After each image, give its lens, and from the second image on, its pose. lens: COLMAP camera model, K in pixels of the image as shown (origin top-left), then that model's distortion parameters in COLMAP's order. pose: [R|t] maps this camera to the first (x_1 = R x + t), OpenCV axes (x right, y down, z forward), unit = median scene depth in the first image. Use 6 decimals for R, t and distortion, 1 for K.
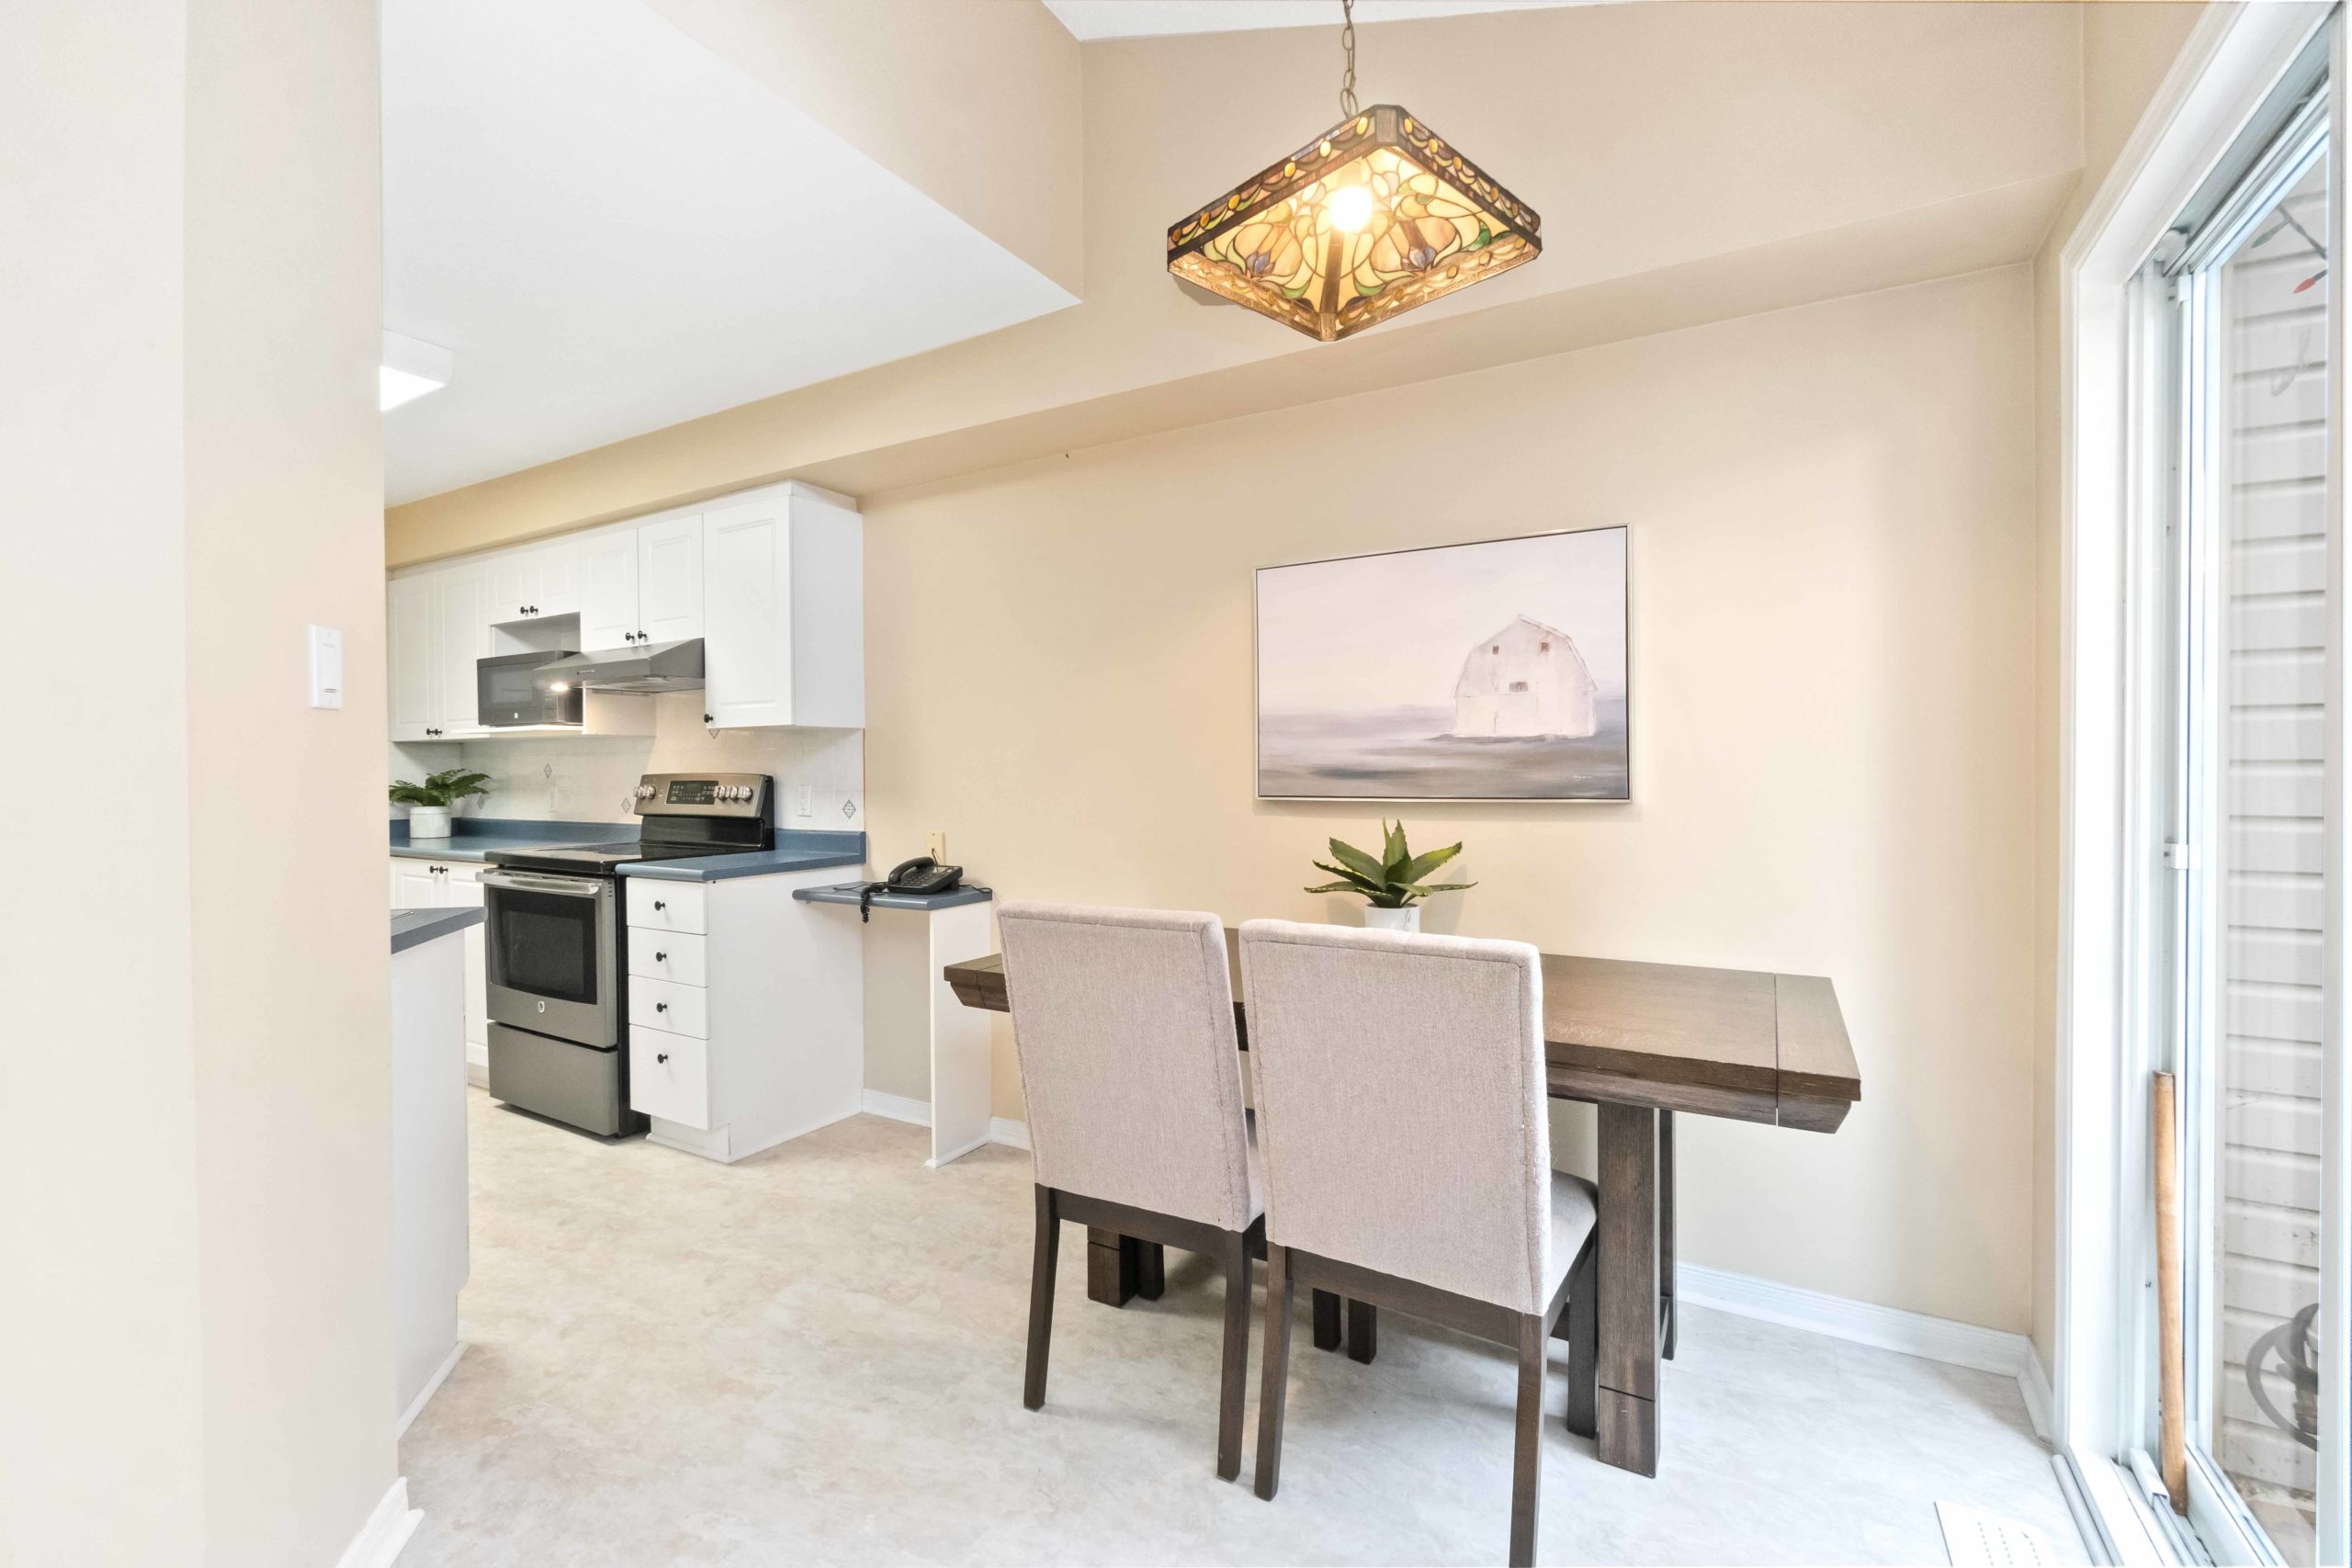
lens RADIAL K [[1010.6, 0, 1160.3], [0, 1010.6, 780.9], [0, 0, 1]] dist [-0.005628, -0.000648]
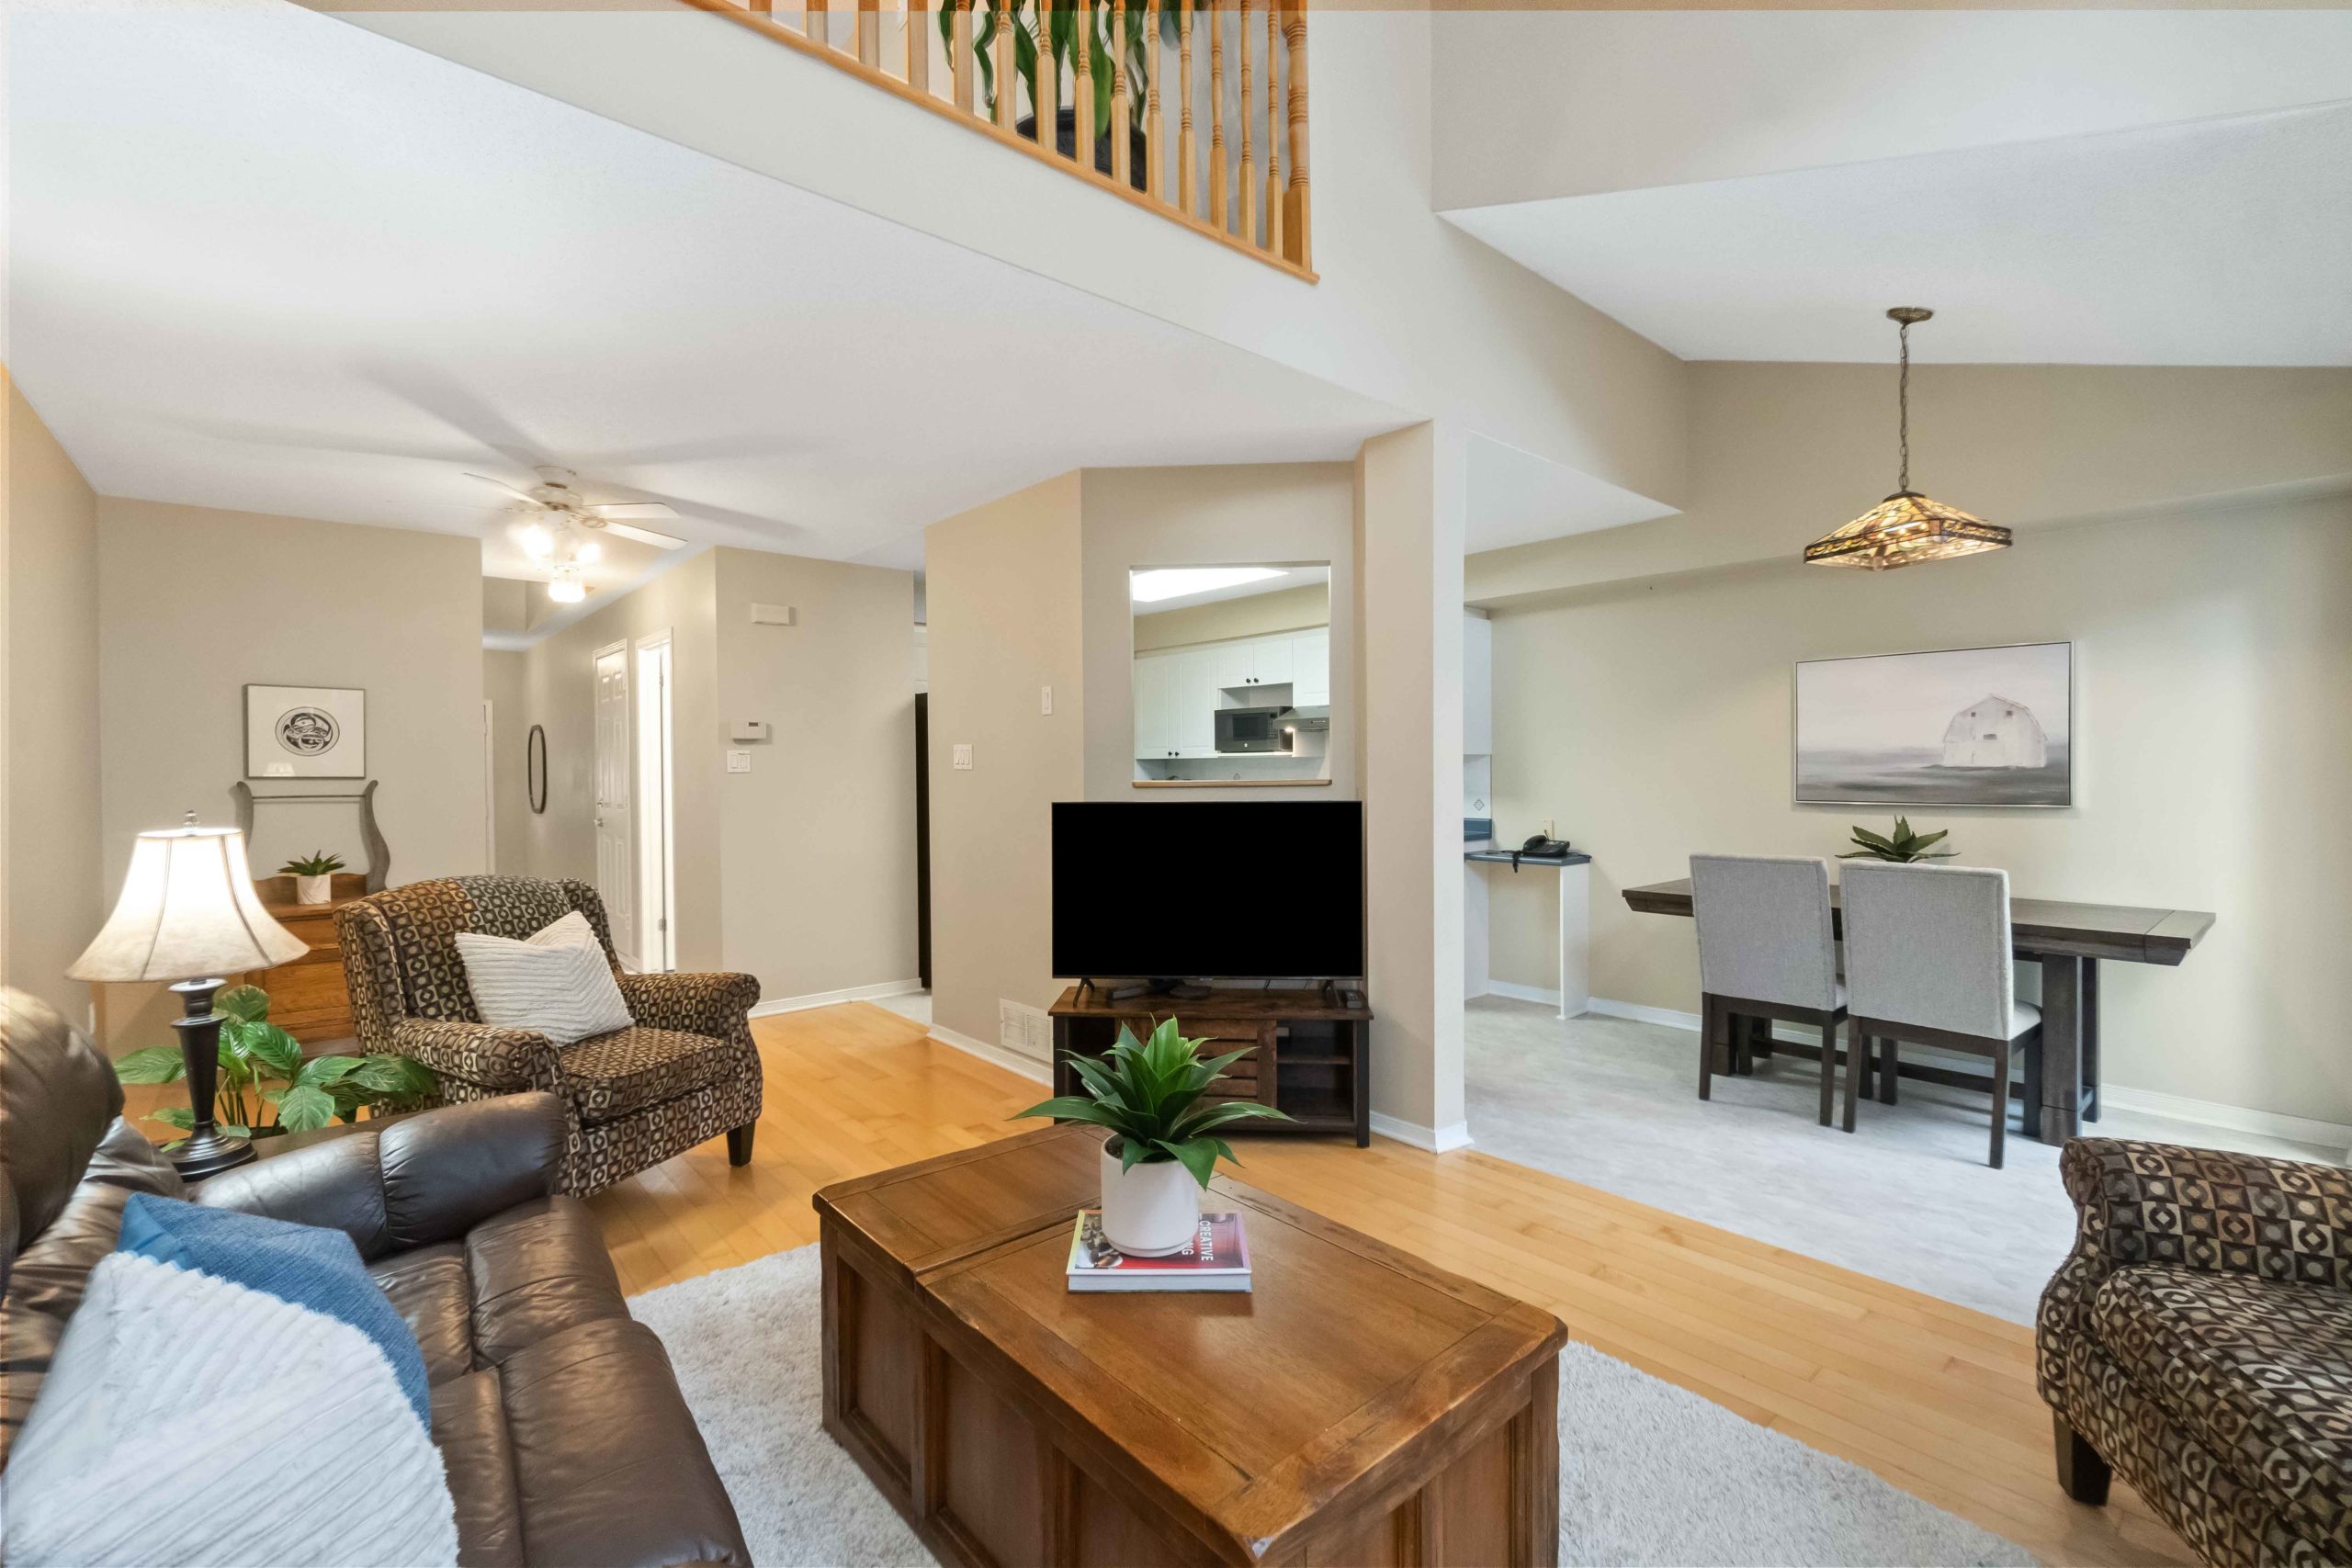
lens RADIAL K [[1006.9, 0, 1176.0], [0, 1006.9, 784.0], [0, 0, 1]] dist [0.003108, -0.000044]
pose [[0.949822, 0.004868, -0.312752, -0.304005], [-0.002636, 0.999968, 0.007561, -0.018489], [0.312779, -0.006357, 0.949805, -0.762205]]
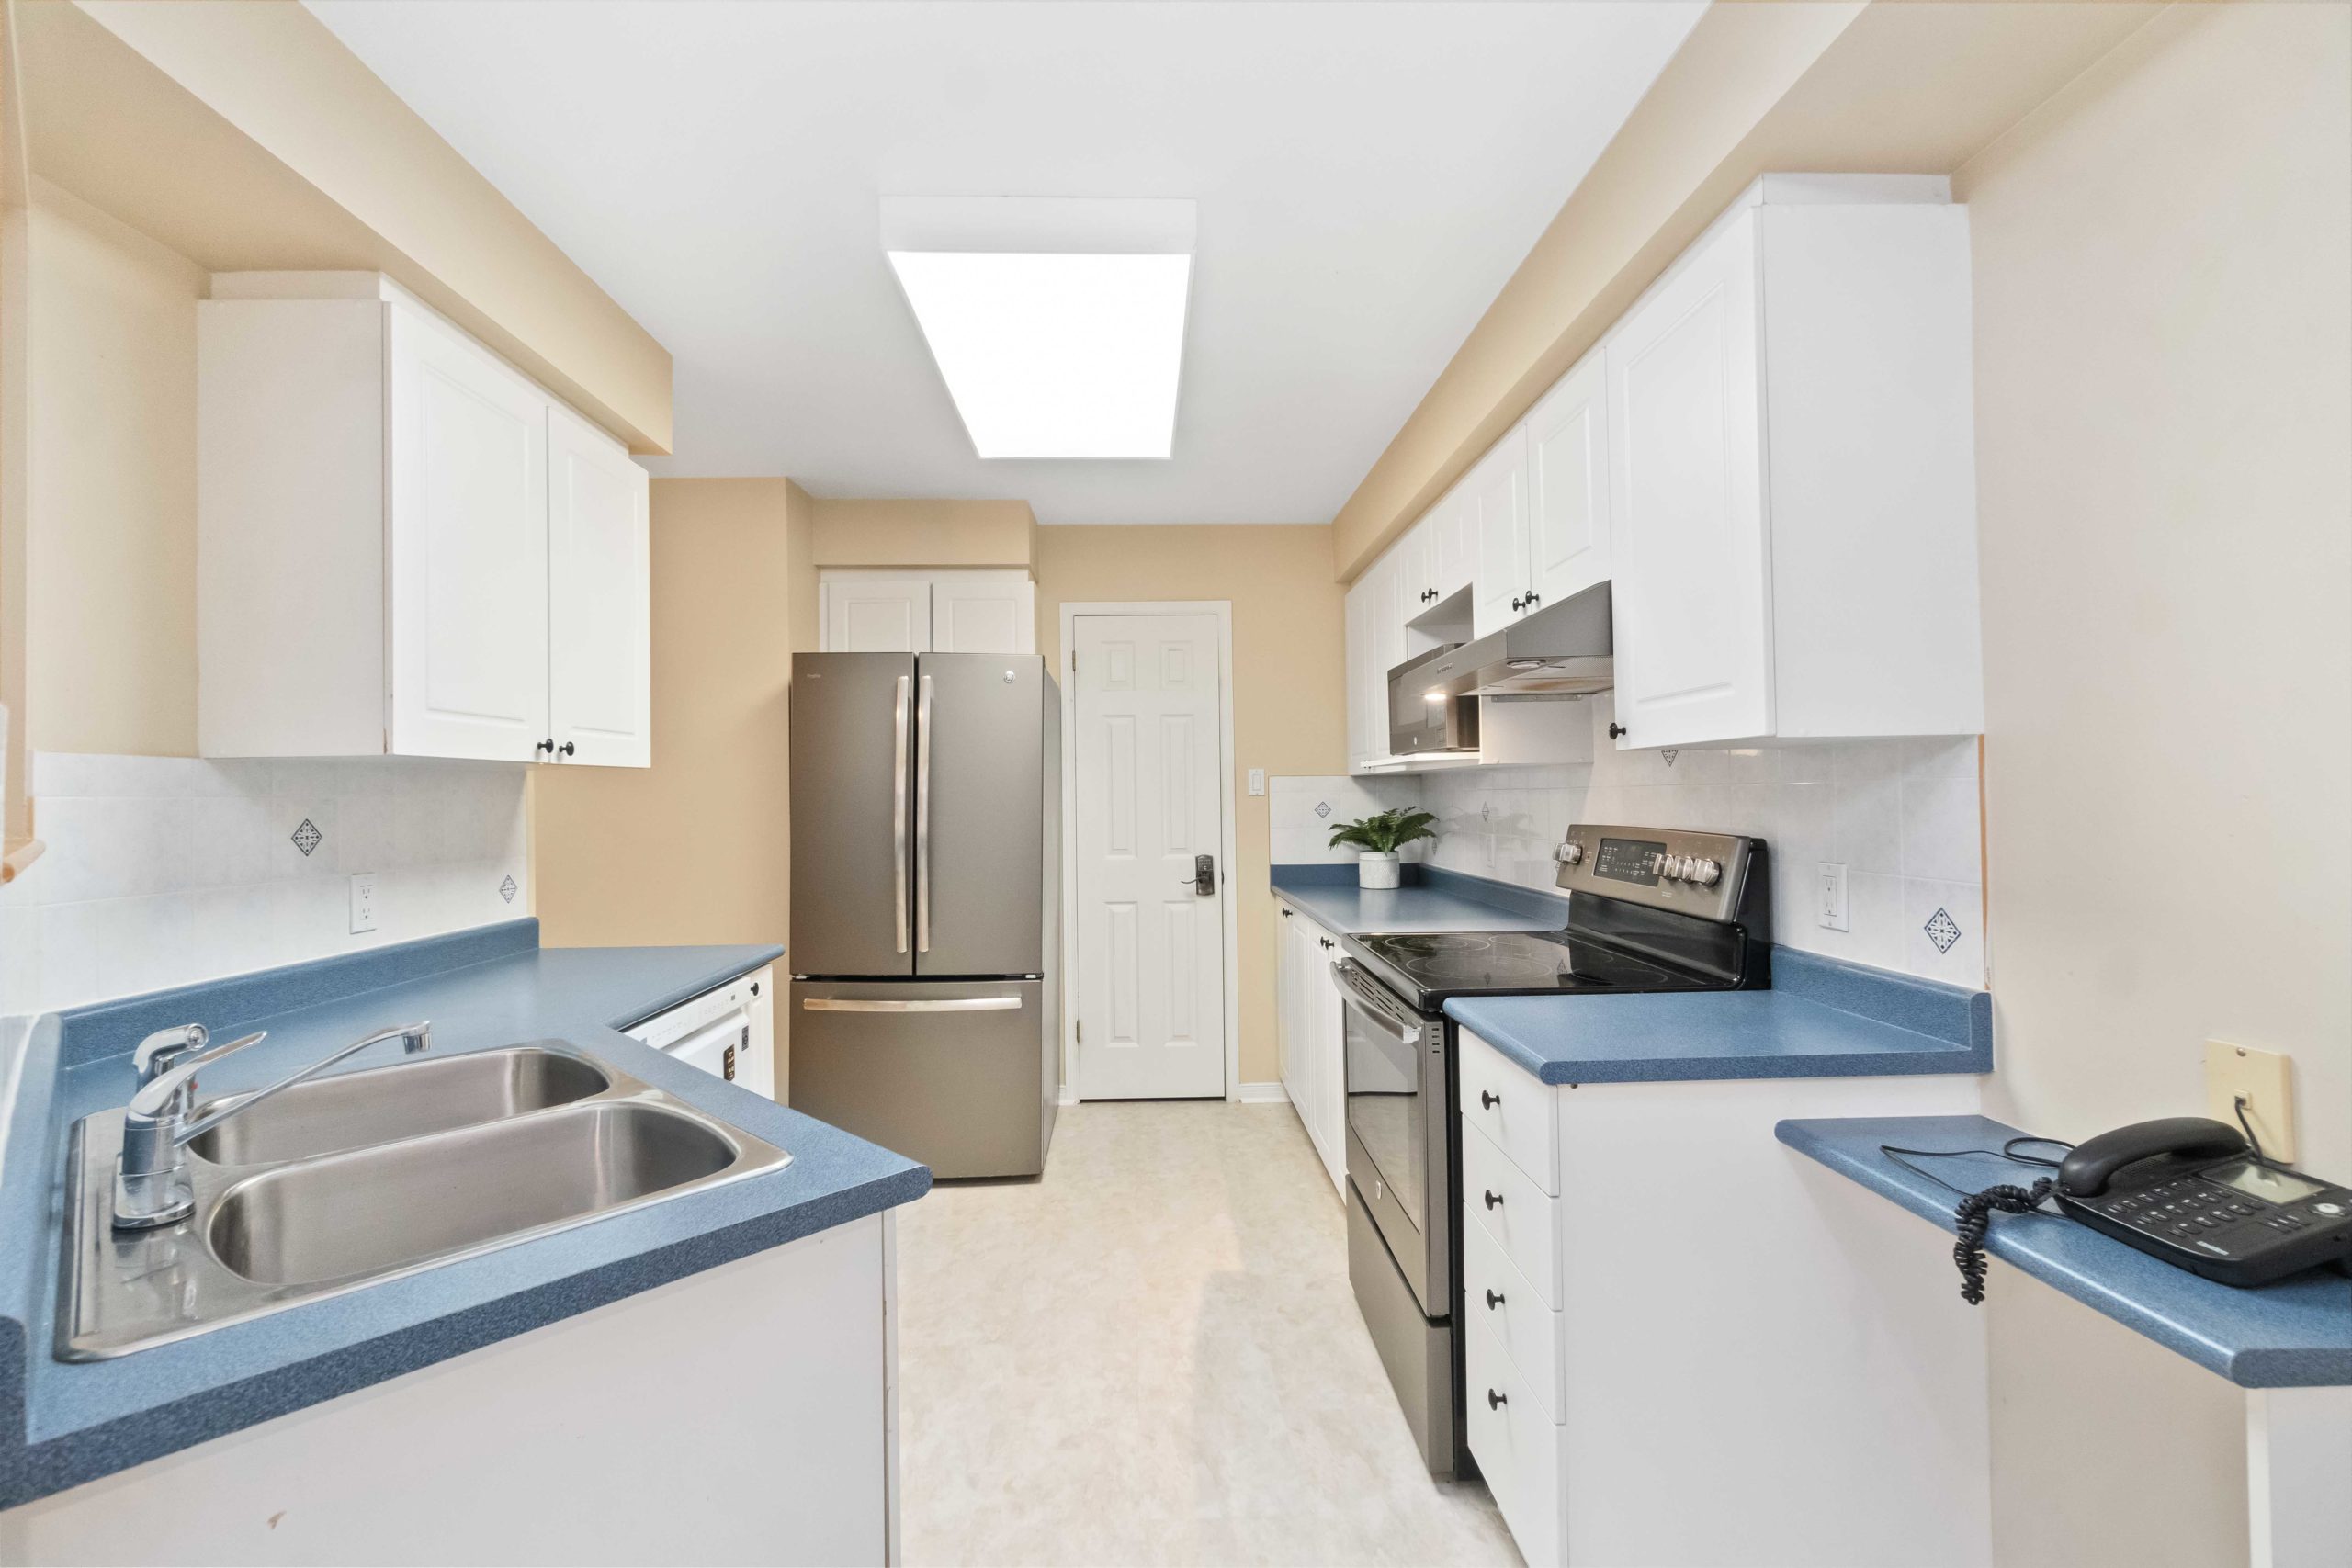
lens RADIAL K [[1010.6, 0, 1160.3], [0, 1010.6, 780.9], [0, 0, 1]] dist [-0.005628, -0.000648]
pose [[0.532492, -0.013224, -0.846332, -0.146448], [0.000507, 0.999883, -0.015304, -0.031573], [0.846435, 0.007720, 0.532436, 0.579677]]
